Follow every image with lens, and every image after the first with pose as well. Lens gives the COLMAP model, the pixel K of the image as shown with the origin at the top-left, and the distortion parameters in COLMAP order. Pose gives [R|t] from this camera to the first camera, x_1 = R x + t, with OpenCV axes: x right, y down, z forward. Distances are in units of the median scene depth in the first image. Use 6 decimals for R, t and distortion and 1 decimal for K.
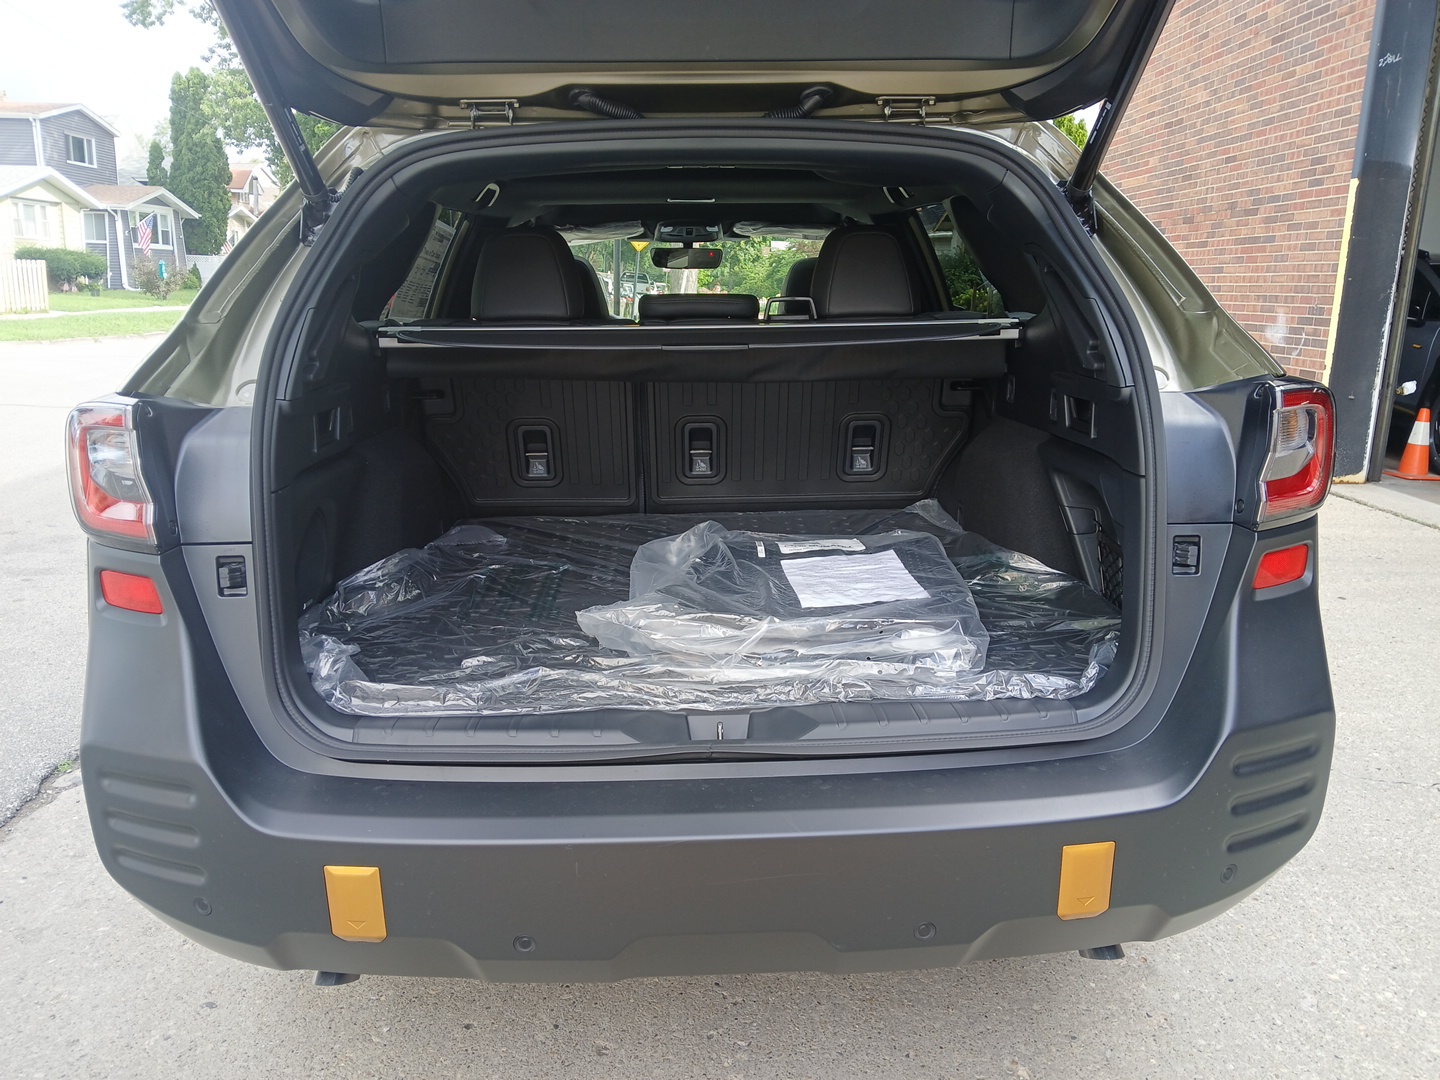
lens RADIAL K [[1101.5, 0, 719.4], [0, 1101.5, 557.4], [0, 0, 1]] dist [0.001730, -0.031826]
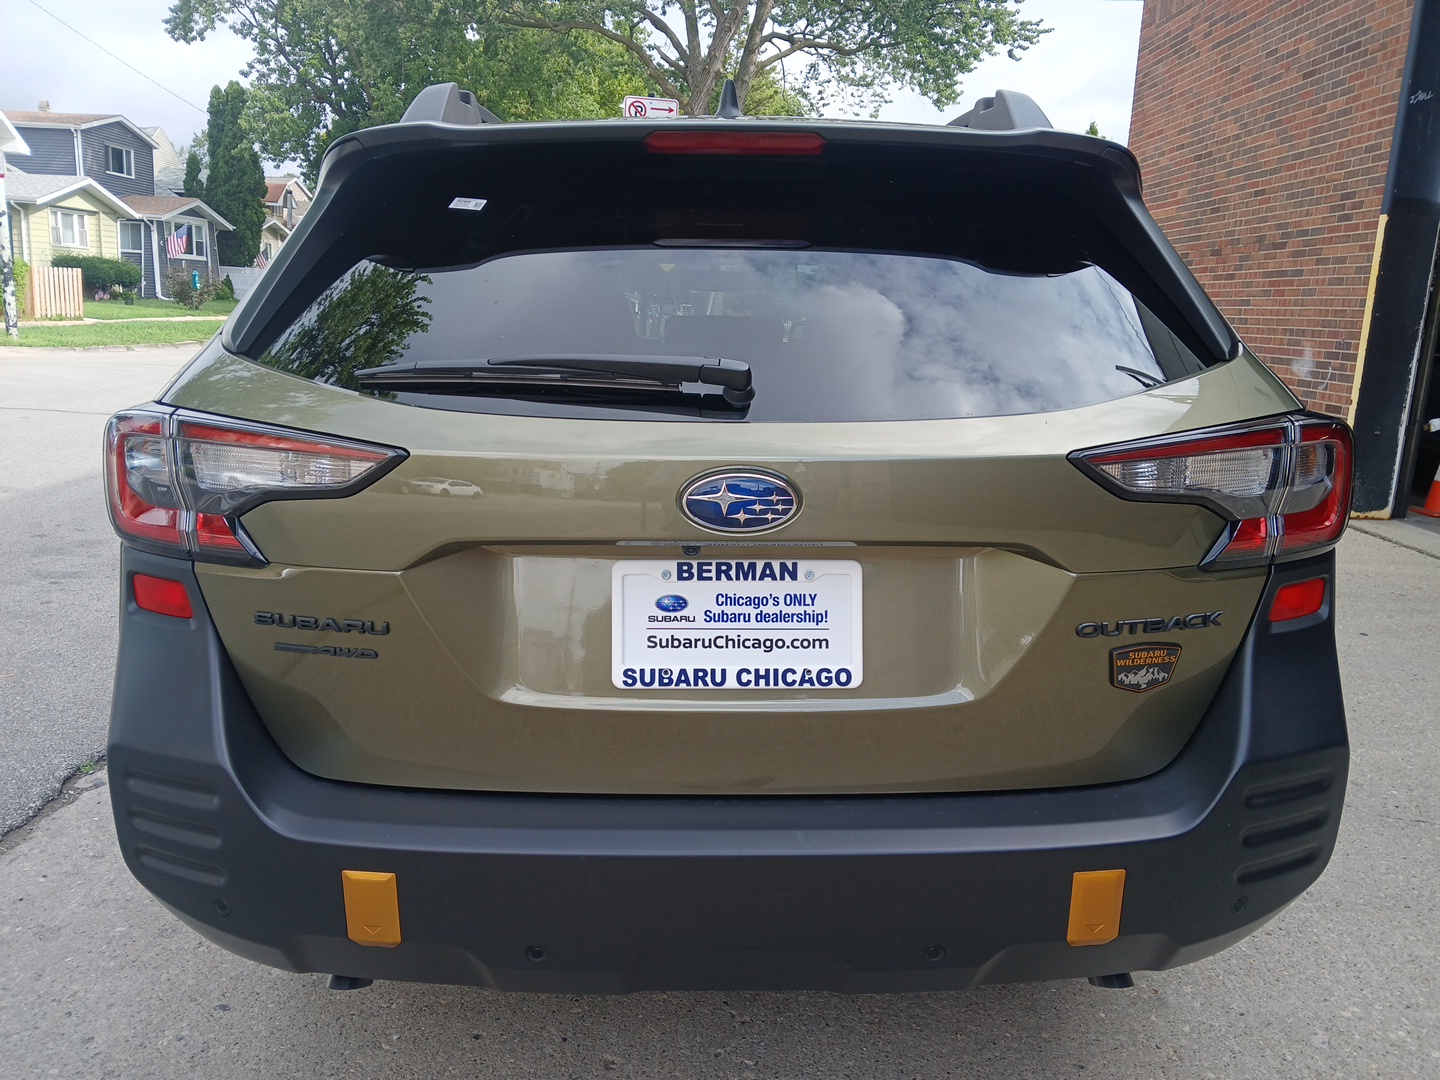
lens RADIAL K [[1105.2, 0, 722.1], [0, 1105.2, 553.6], [0, 0, 1]] dist [-0.001572, -0.033493]
pose [[0.999575, 0.024547, -0.015737, 0.000165], [-0.024889, 0.999449, -0.021941, 0.000623], [0.015190, 0.022323, 0.999635, -0.006927]]
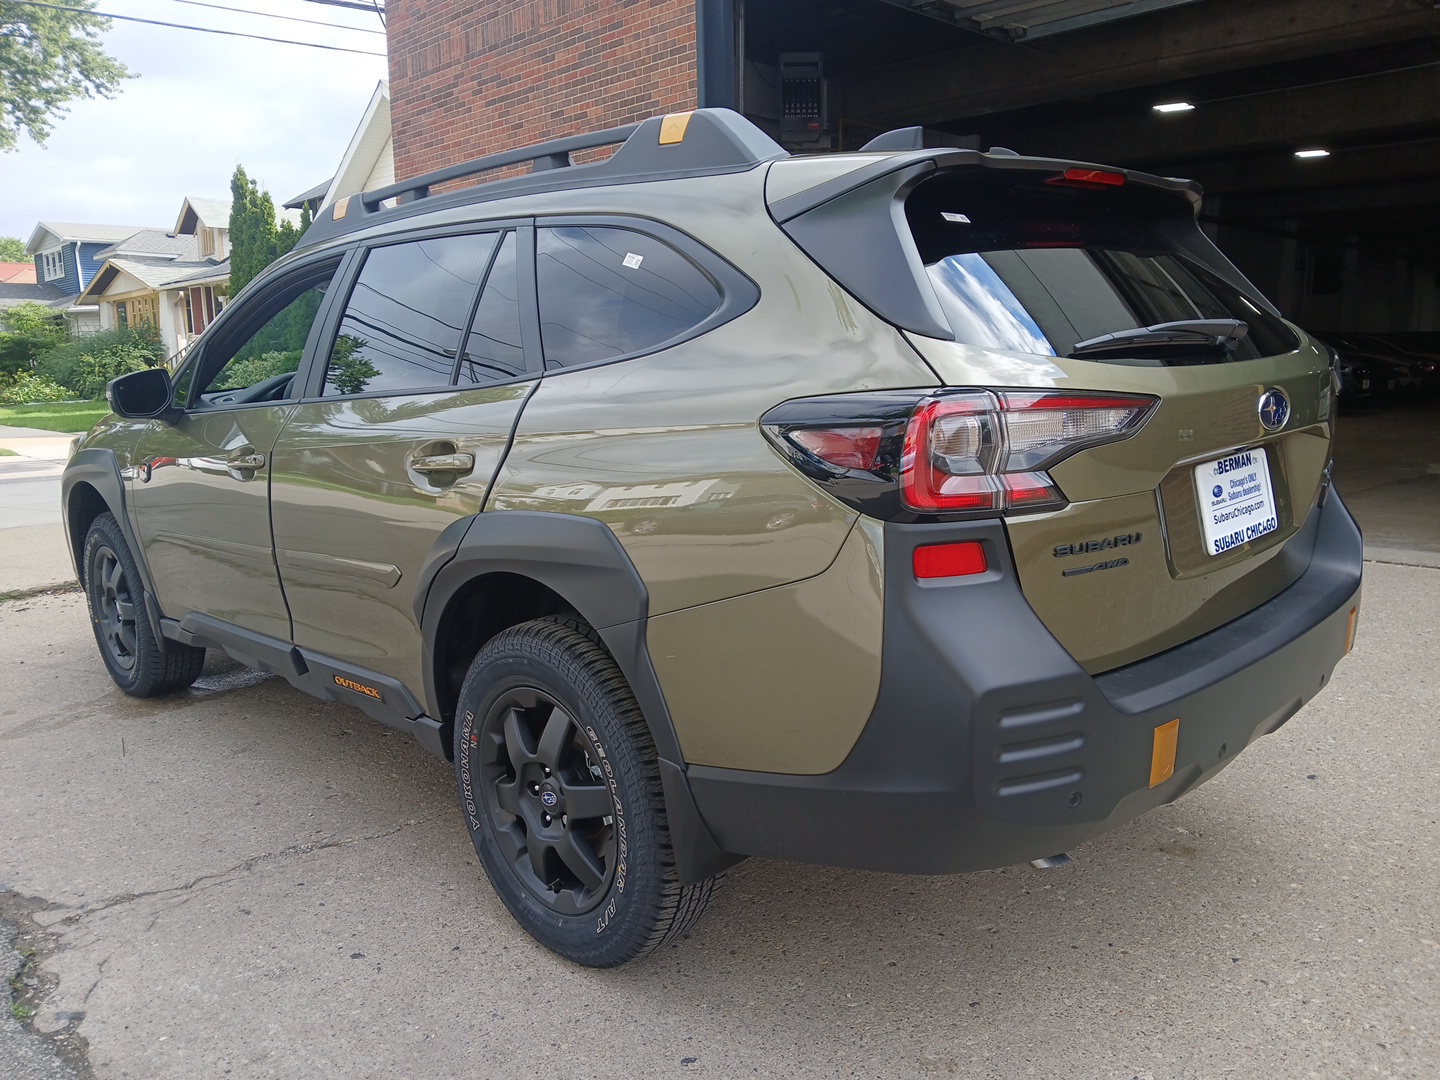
lens RADIAL K [[1144.3, 0, 720.0], [0, 1144.3, 540.0], [0, 0, 1]] dist [-0.031912, -0.008023]
pose [[0.736476, -0.138528, 0.662127, -2.037718], [0.195178, 0.980695, -0.011917, -0.029773], [-0.647694, 0.138010, 0.749297, 0.399903]]
